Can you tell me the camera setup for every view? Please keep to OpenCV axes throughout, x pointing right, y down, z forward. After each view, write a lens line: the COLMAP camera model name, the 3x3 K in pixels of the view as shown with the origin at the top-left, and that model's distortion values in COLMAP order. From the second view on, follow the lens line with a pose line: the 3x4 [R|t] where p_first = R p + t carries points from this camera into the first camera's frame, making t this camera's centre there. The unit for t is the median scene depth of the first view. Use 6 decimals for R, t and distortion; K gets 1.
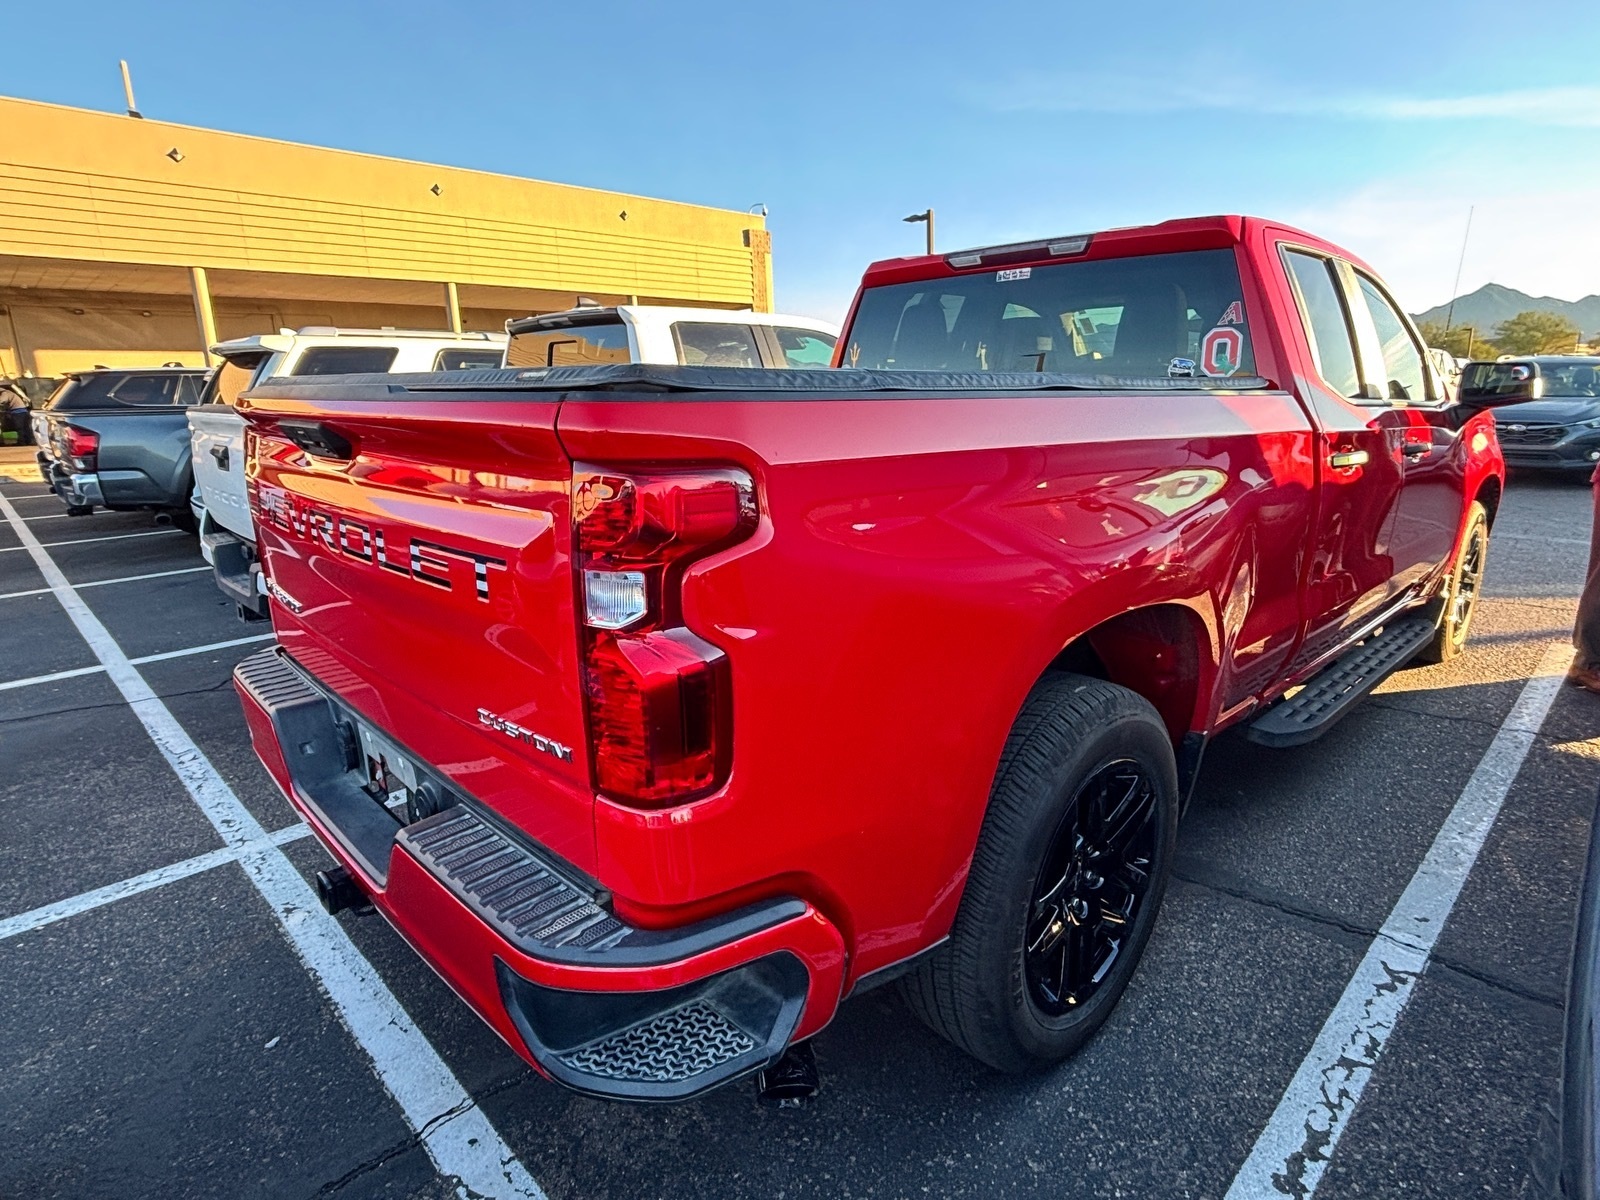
lens RADIAL K [[860.6, 0, 799.7], [0, 860.6, 600.2], [0, 0, 1]] dist [0.004165, 0.000935]
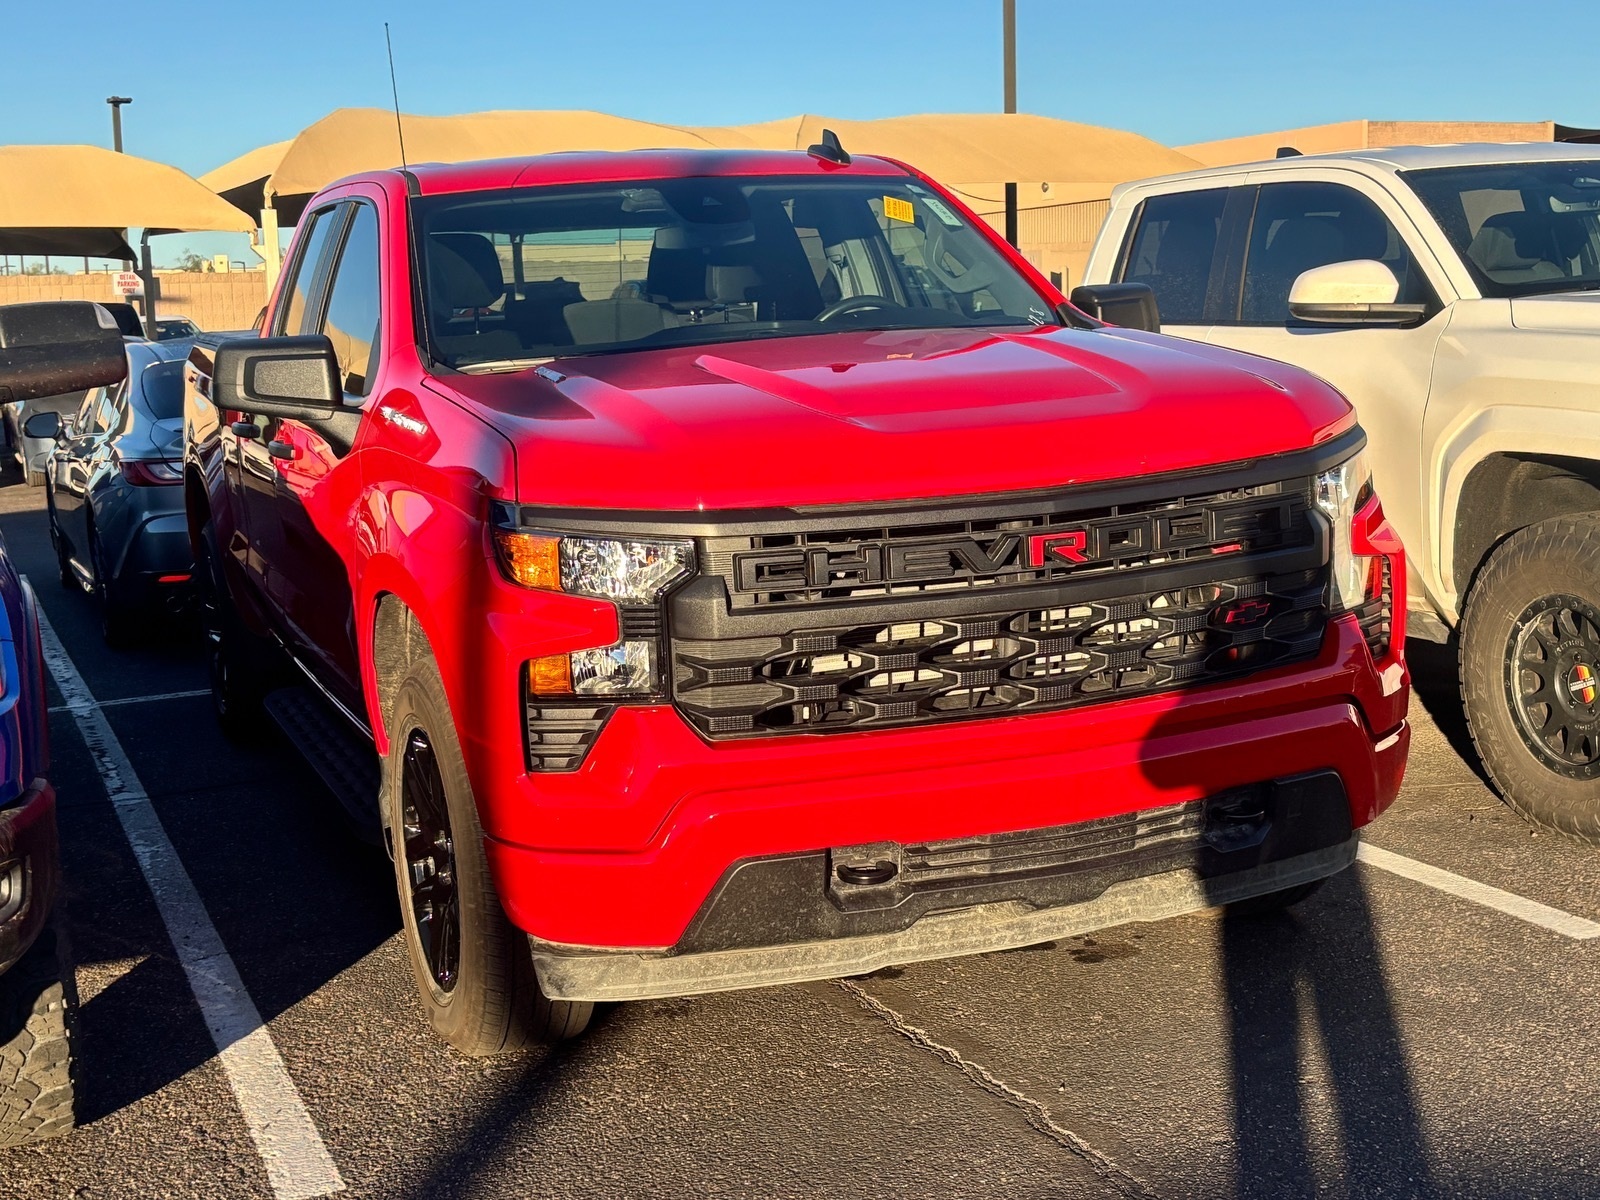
lens RADIAL K [[2175.8, 0, 799.8], [0, 2175.8, 598.0], [0, 0, 1]] dist [0.091006, 0.000000]
pose [[-0.373845, 0.175746, -0.910688, 2.825363], [-0.192594, 0.945772, 0.261578, -0.773816], [0.907275, 0.273182, -0.319725, 2.515338]]
